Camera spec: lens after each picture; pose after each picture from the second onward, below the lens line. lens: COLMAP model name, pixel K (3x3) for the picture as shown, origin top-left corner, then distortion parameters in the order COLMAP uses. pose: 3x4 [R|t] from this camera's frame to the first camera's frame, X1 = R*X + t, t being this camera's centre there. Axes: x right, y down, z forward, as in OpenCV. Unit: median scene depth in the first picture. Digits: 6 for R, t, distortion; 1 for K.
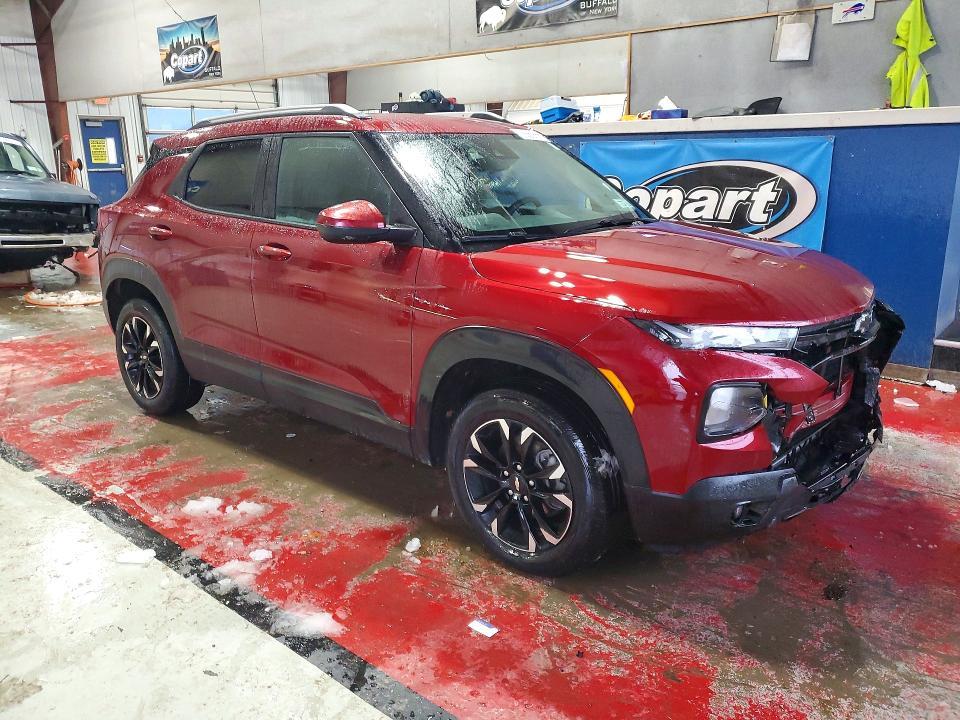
lens RADIAL K [[756.5, 0, 480.2], [0, 756.5, 362.0], [0, 0, 1]] dist [0.015352, 0.010911]
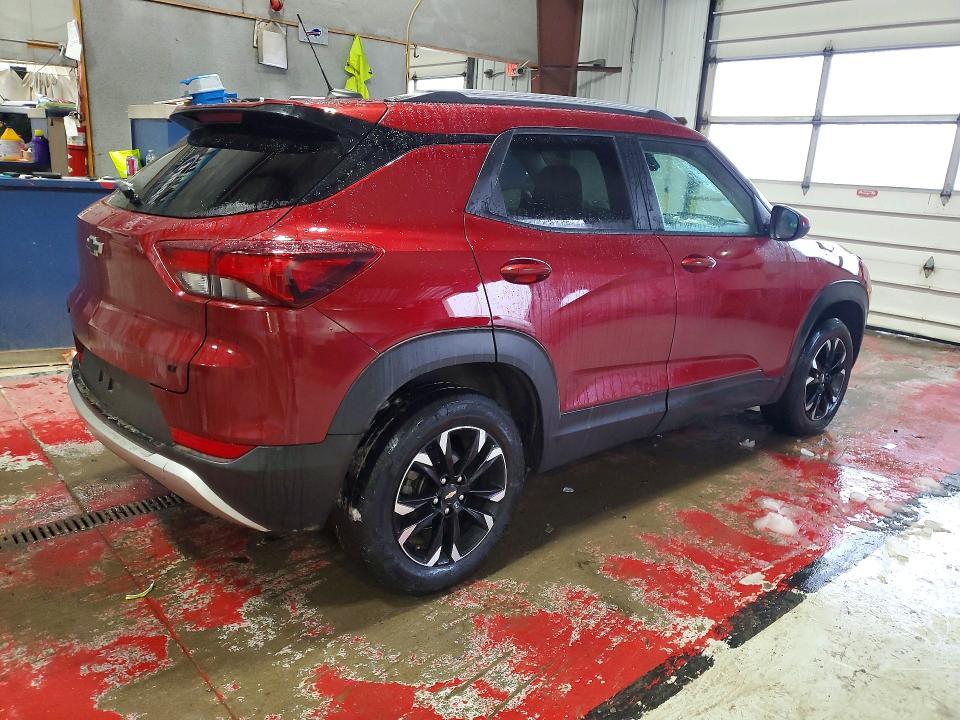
lens RADIAL K [[756.5, 0, 479.6], [0, 756.5, 357.6], [0, 0, 1]] dist [0.015352, 0.010911]
pose [[0.133532, -0.226742, 0.964758, -1.209931], [0.211220, 0.957620, 0.195830, -0.266461], [-0.968274, 0.177627, 0.175766, 1.073541]]
